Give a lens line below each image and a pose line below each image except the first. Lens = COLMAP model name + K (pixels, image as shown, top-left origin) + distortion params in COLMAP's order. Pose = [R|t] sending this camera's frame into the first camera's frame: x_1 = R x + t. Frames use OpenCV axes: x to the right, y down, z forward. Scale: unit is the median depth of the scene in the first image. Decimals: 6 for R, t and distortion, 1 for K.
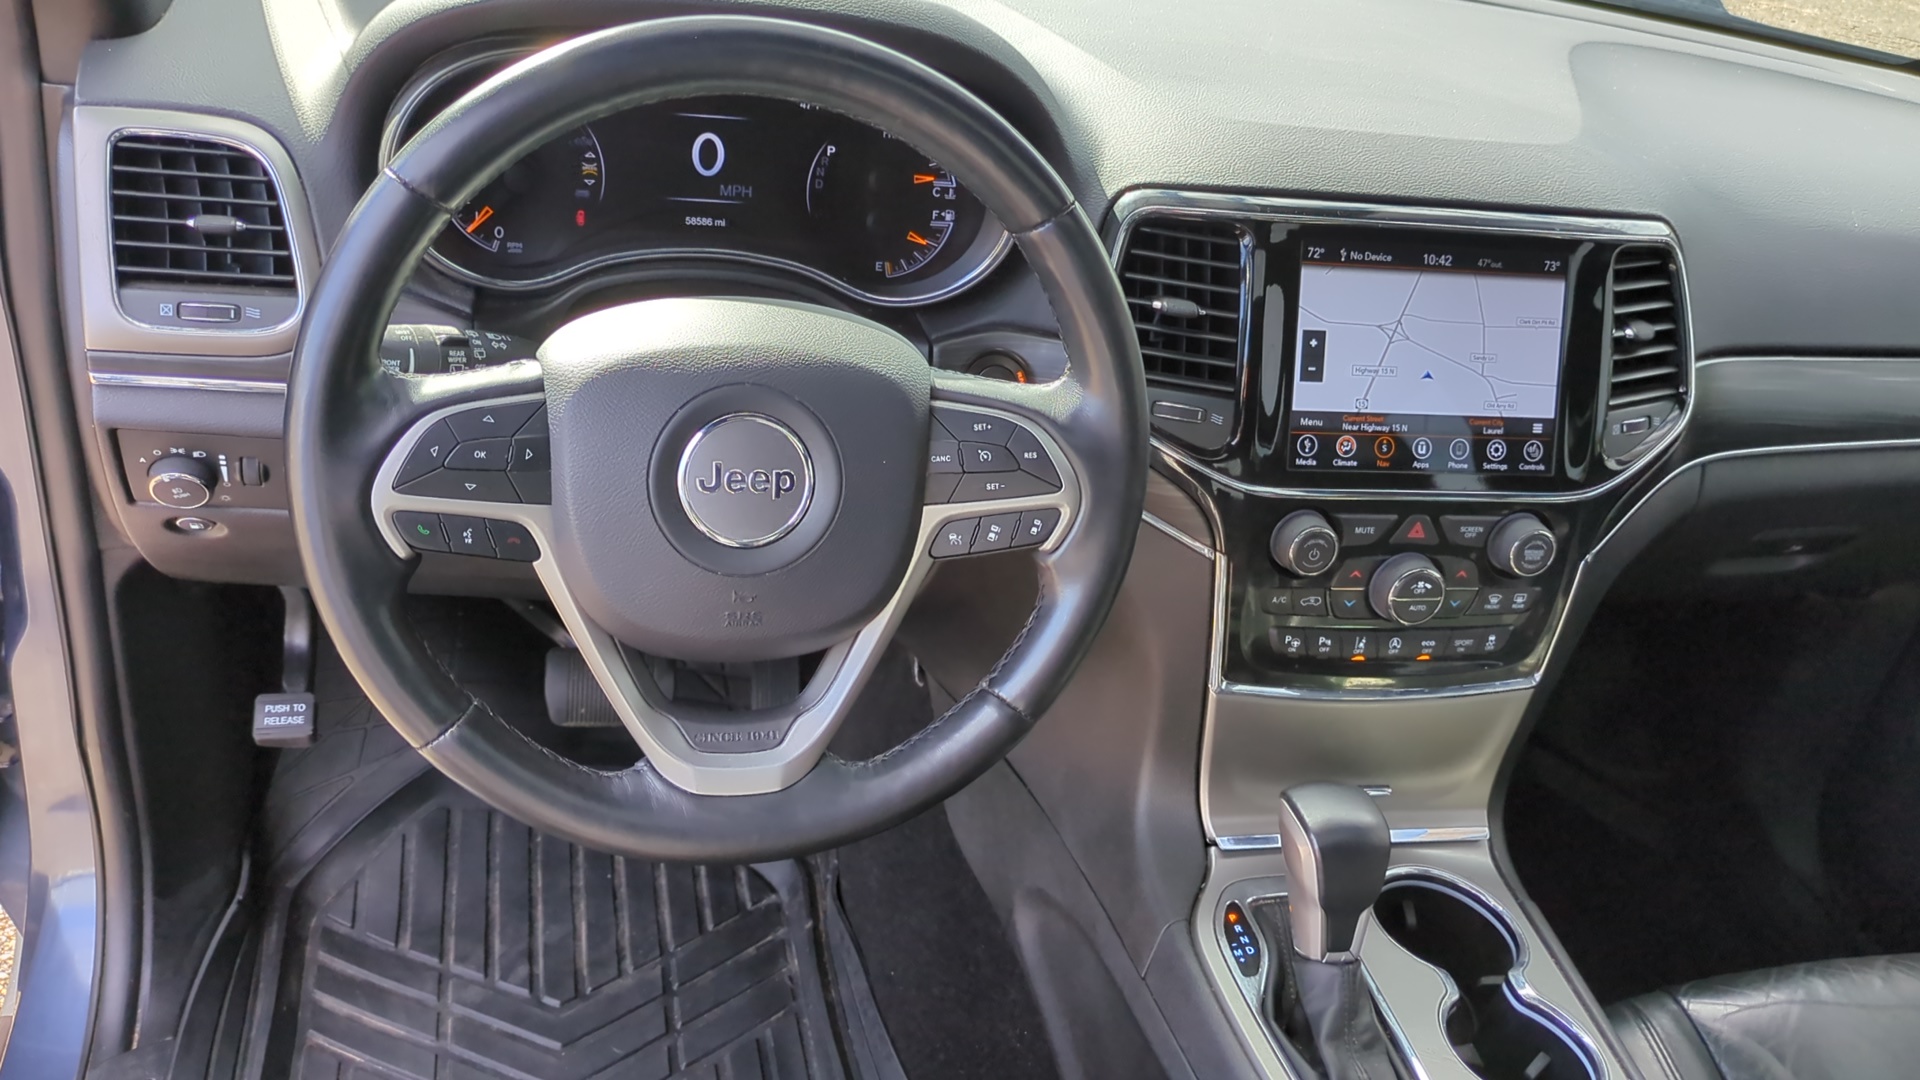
lens RADIAL K [[1679.0, 0, 953.4], [0, 1679.0, 530.9], [0, 0, 1]] dist [0.021229, -0.003855]
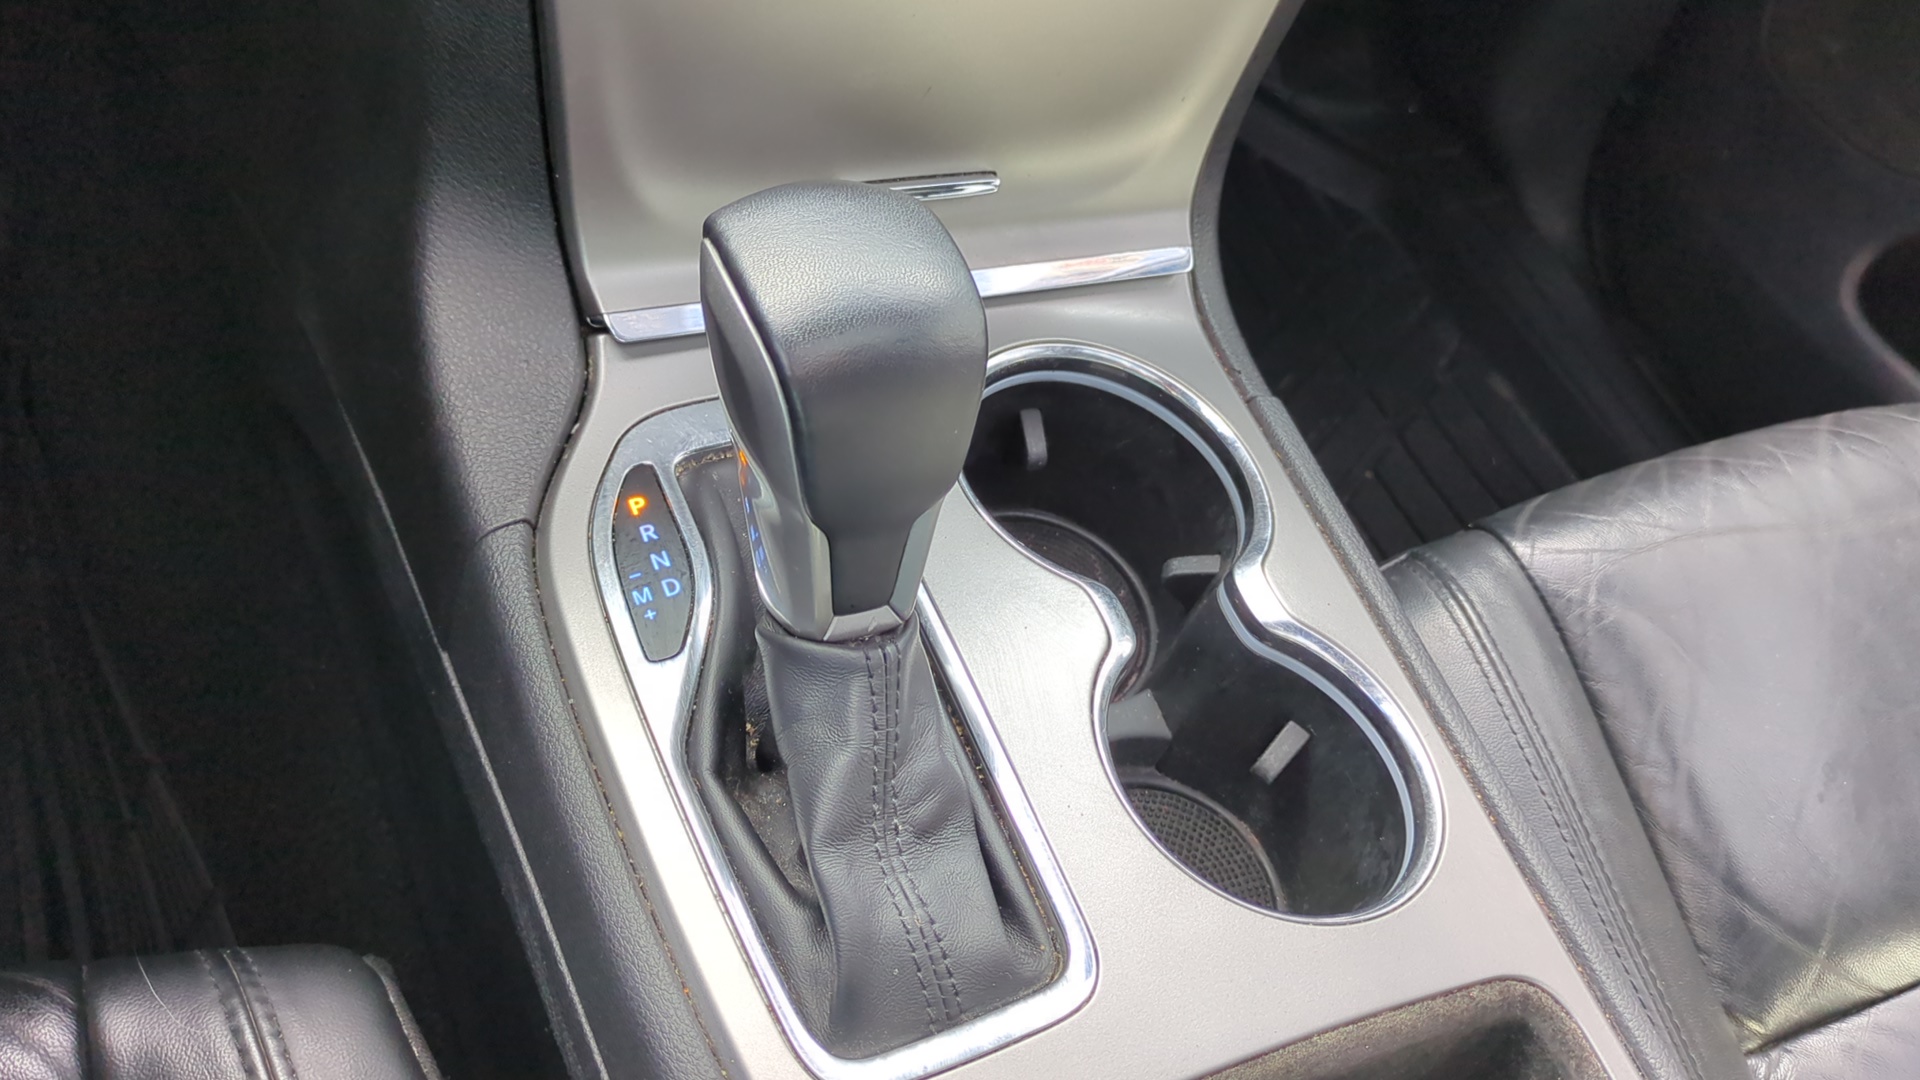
lens RADIAL K [[1679.0, 0, 956.5], [0, 1679.0, 527.5], [0, 0, 1]] dist [0.021229, -0.003855]
pose [[0.976846, -0.086528, 0.195664, 0.164286], [0.007039, 0.927065, 0.374834, 0.075287], [-0.213827, -0.364778, 0.906209, 0.600099]]
